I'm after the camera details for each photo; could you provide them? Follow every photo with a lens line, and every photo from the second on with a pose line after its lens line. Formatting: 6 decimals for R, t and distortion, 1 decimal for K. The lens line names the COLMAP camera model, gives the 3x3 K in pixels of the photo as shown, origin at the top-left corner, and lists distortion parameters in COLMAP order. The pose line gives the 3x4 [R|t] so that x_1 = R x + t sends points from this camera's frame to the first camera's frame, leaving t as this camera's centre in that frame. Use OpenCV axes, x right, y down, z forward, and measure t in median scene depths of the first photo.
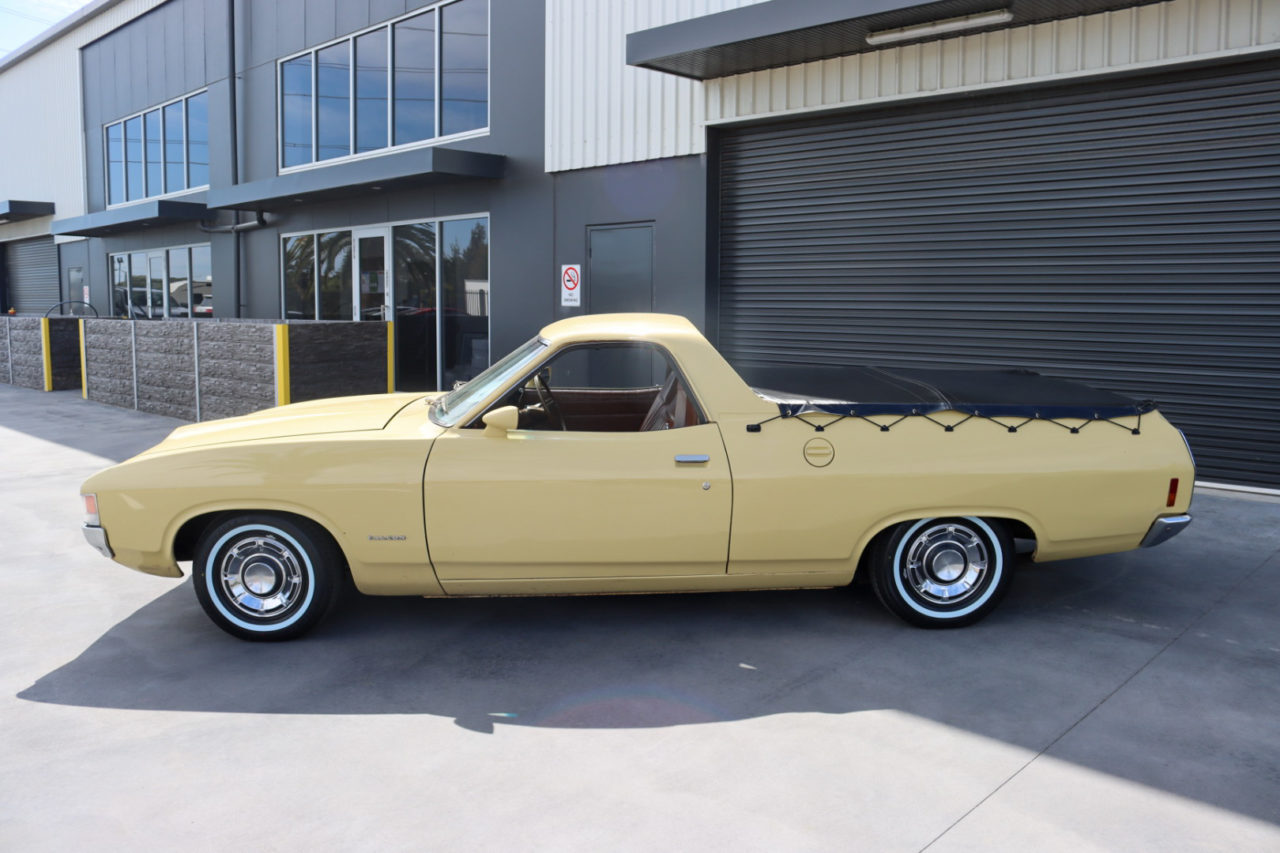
lens RADIAL K [[1040.2, 0, 618.0], [0, 1040.2, 428.2], [0, 0, 1]] dist [-0.134066, 0.124768]
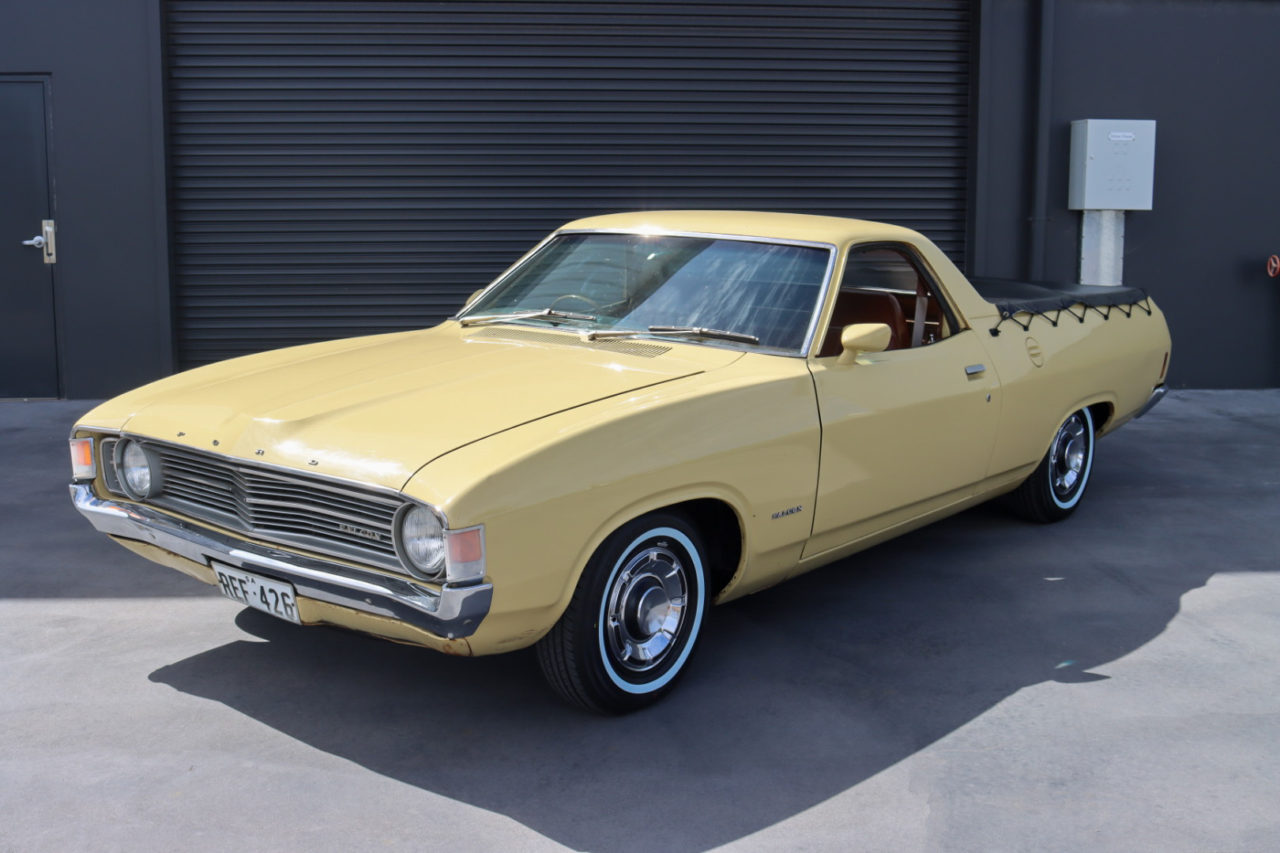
lens RADIAL K [[1462.0, 0, 639.6], [0, 1462.0, 448.3], [0, 0, 1]] dist [-0.076320, 0.043427]
pose [[0.639542, -0.127953, 0.758033, -1.042105], [0.094886, 0.991650, 0.087333, -0.039725], [-0.762878, 0.016074, 0.646343, 0.388929]]
